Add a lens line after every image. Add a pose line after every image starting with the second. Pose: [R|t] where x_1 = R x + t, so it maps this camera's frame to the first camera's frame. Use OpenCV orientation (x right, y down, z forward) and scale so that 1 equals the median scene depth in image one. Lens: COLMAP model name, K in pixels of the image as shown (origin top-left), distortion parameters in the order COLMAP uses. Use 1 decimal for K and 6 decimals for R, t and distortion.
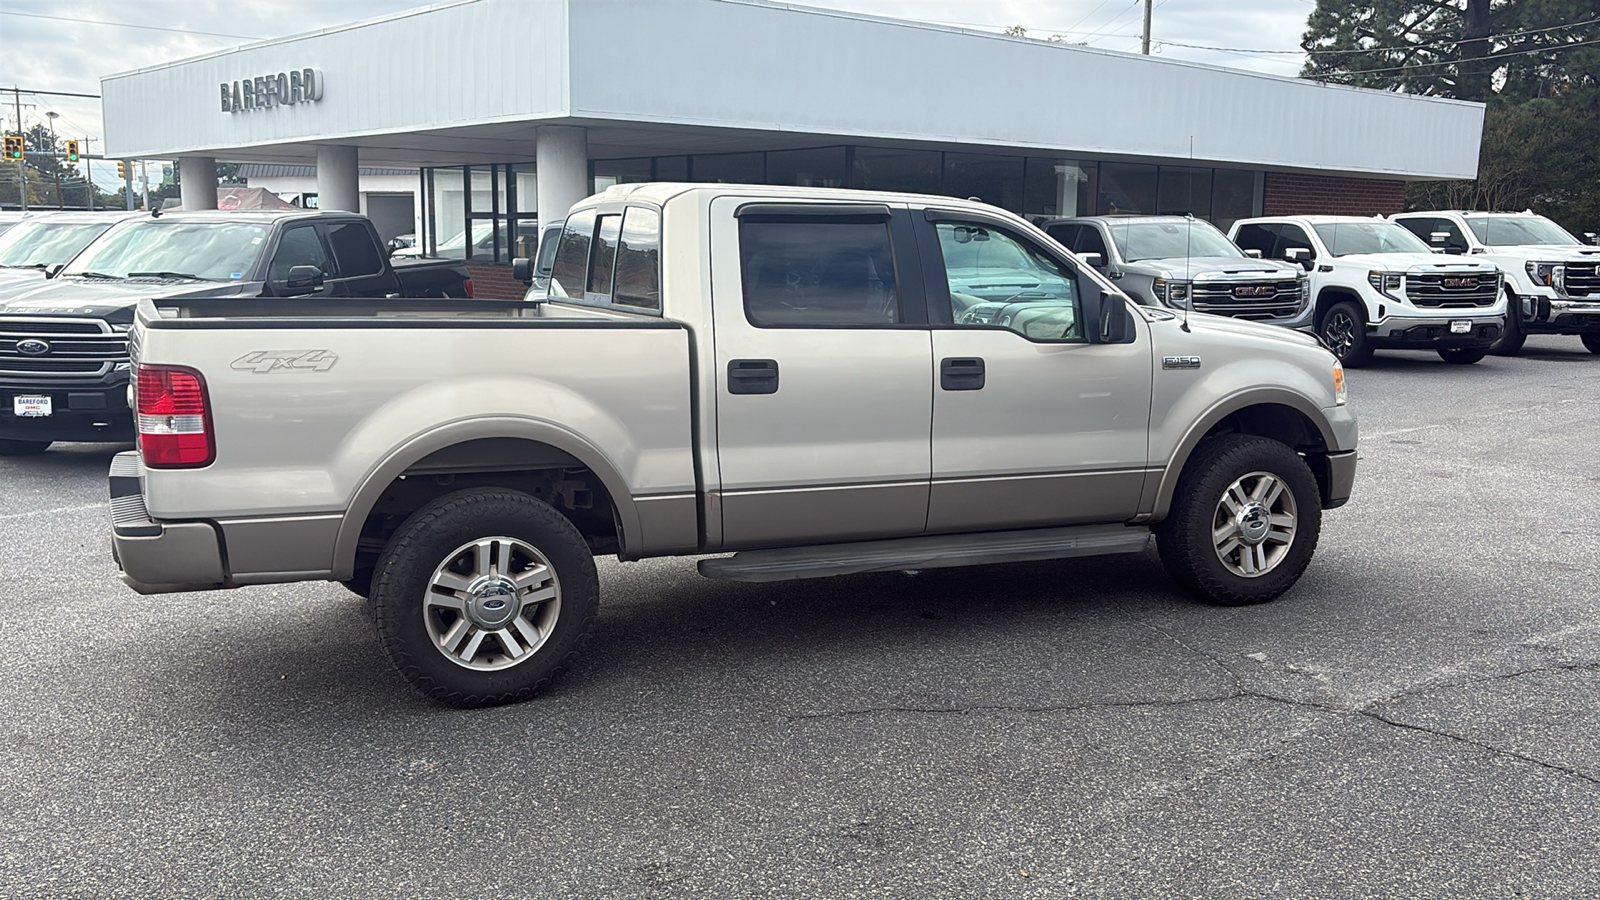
lens RADIAL K [[1487.1, 0, 811.2], [0, 1487.1, 424.8], [0, 0, 1]] dist [0.028449, 0.000000]
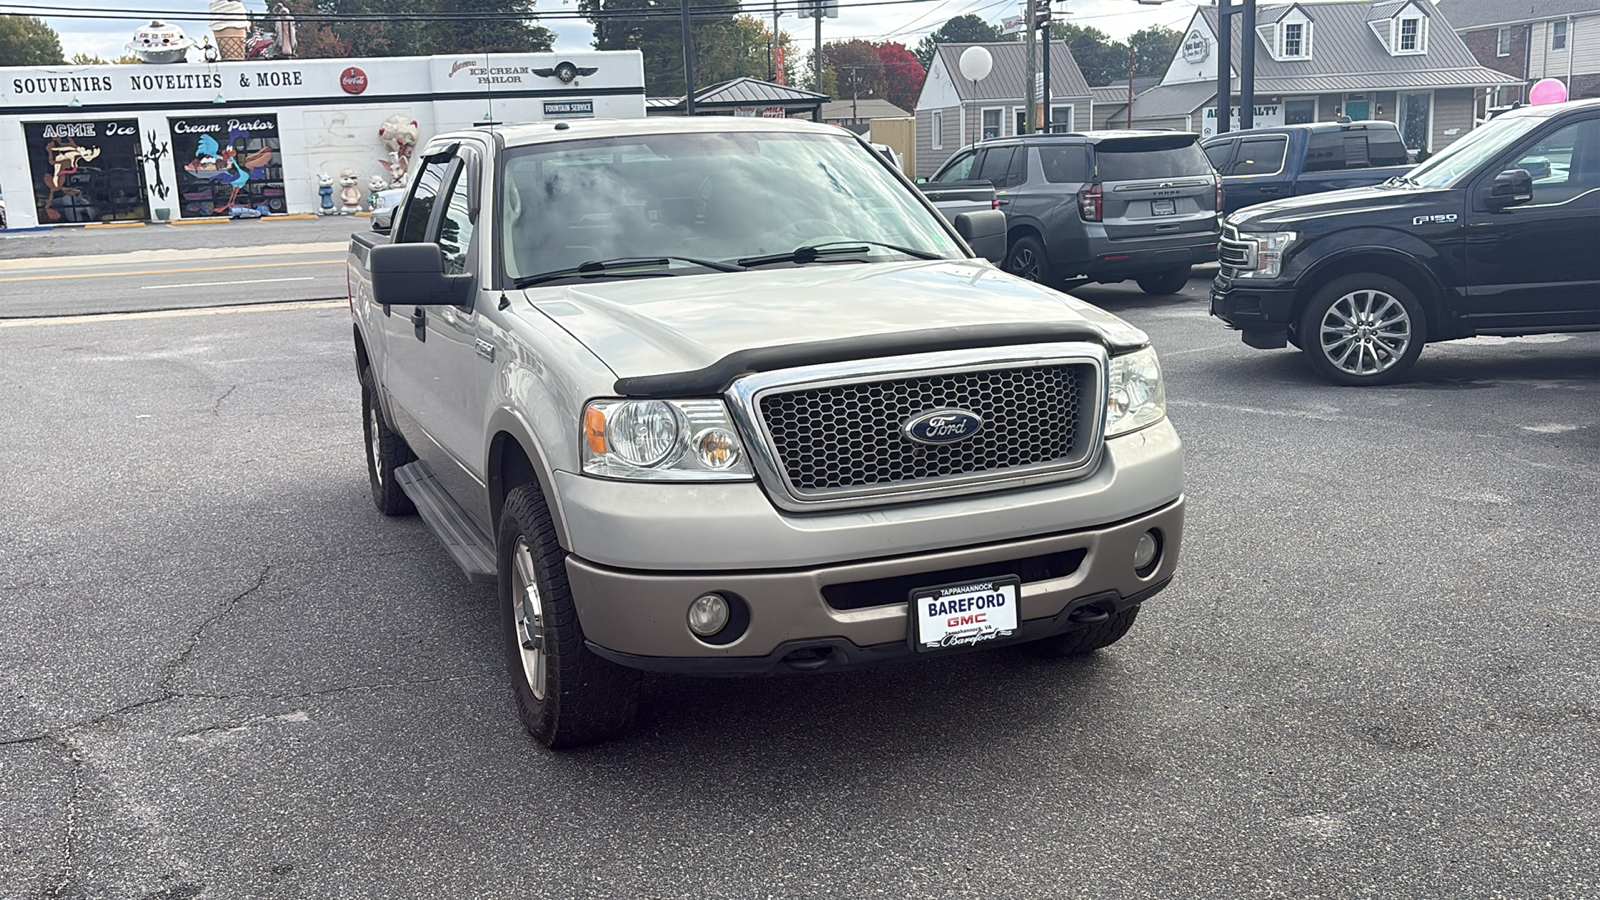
lens RADIAL K [[1485.5, 0, 750.9], [0, 1485.5, 451.8], [0, 0, 1]] dist [0.031484, 0.000000]
pose [[-0.069679, 0.186521, -0.979977, 1.024501], [-0.083591, 0.977818, 0.192054, -0.152783], [0.994061, 0.095299, -0.052542, 1.260358]]
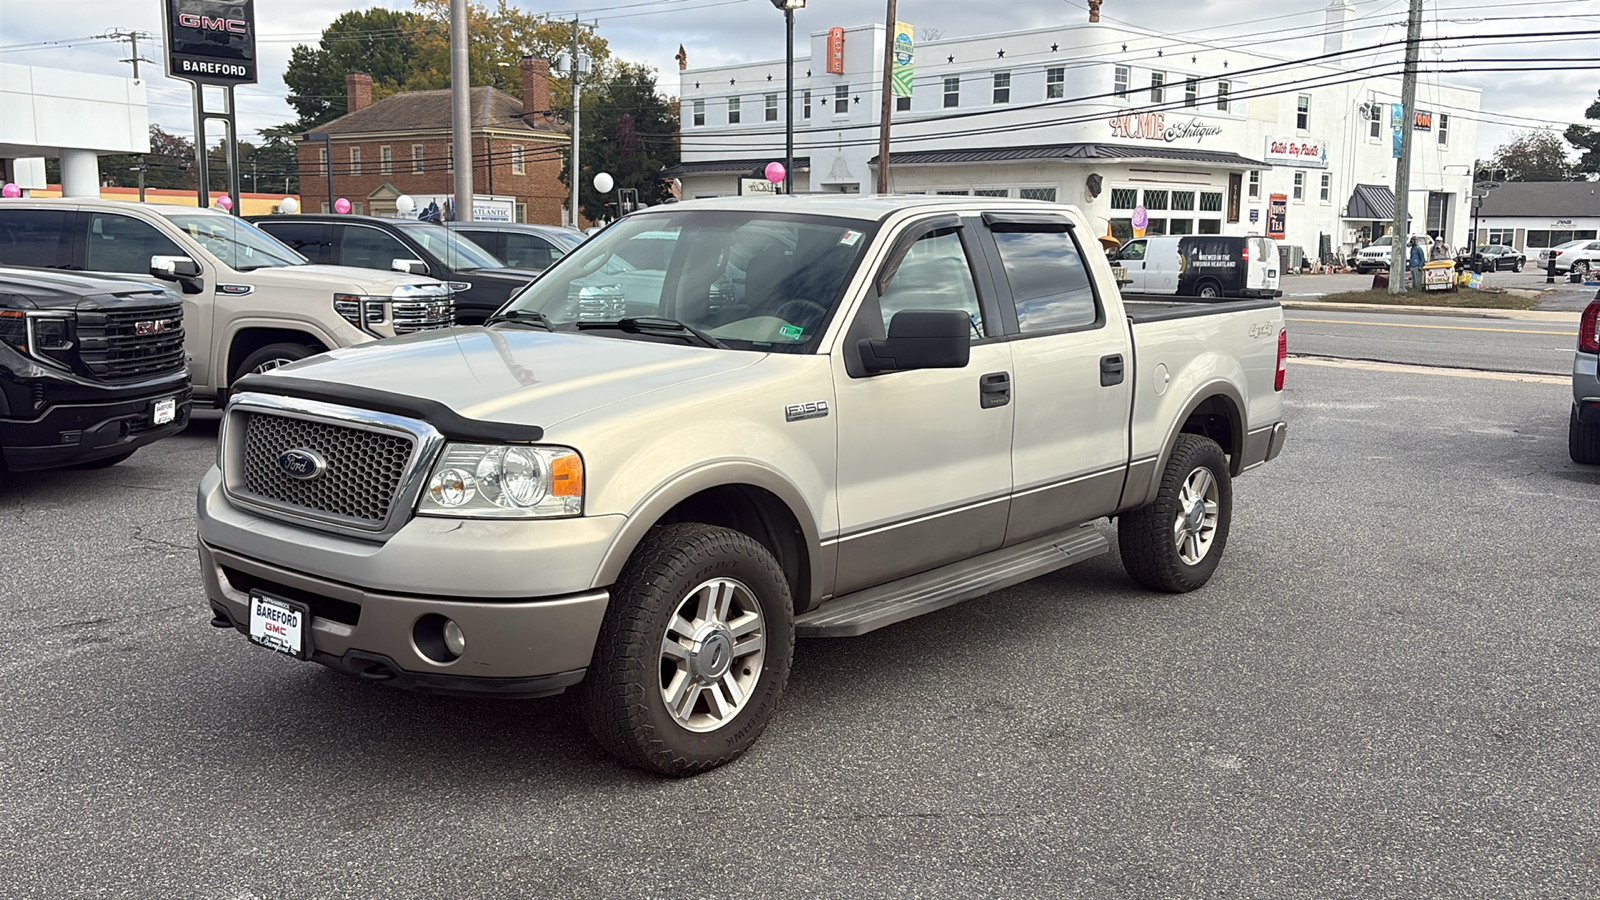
lens RADIAL K [[1485.5, 0, 801.6], [0, 1485.5, 447.6], [0, 0, 1]] dist [0.031484, 0.000000]
pose [[-0.905173, 0.039596, -0.423194, 0.482485], [-0.075034, 0.965128, 0.250793, -0.263868], [0.418367, 0.258765, -0.870638, 2.065944]]
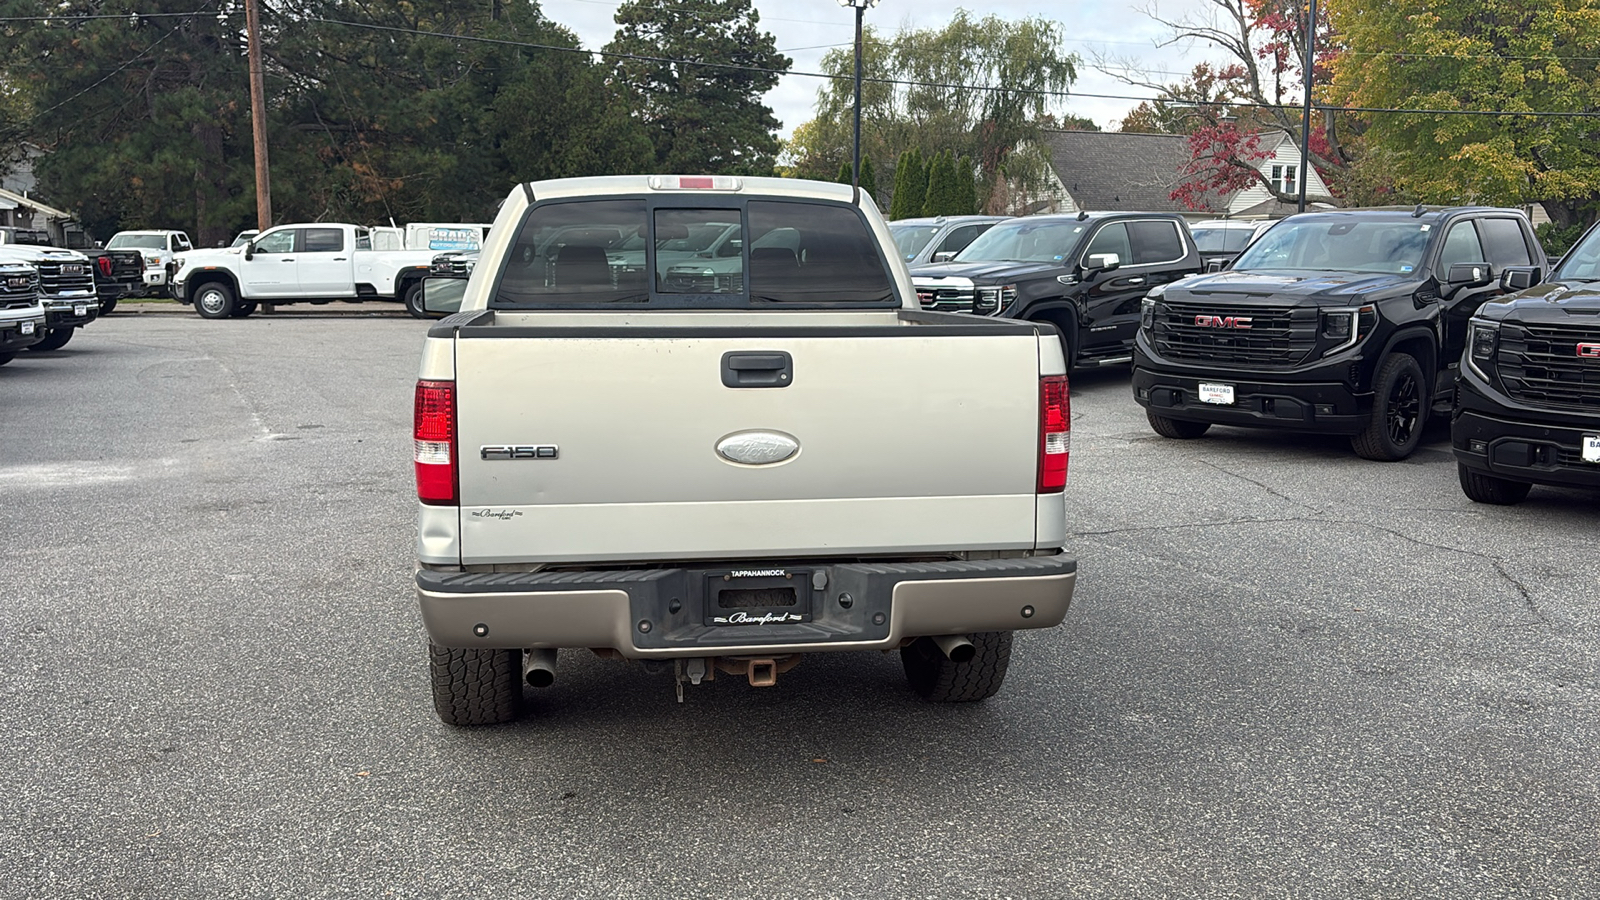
lens RADIAL K [[1485.5, 0, 786.2], [0, 1485.5, 412.8], [0, 0, 1]] dist [0.031484, 0.000000]
pose [[0.289229, -0.110667, 0.950841, -1.059349], [0.118981, 0.989748, 0.079003, -0.085124], [-0.949837, 0.090282, 0.299431, 0.711651]]
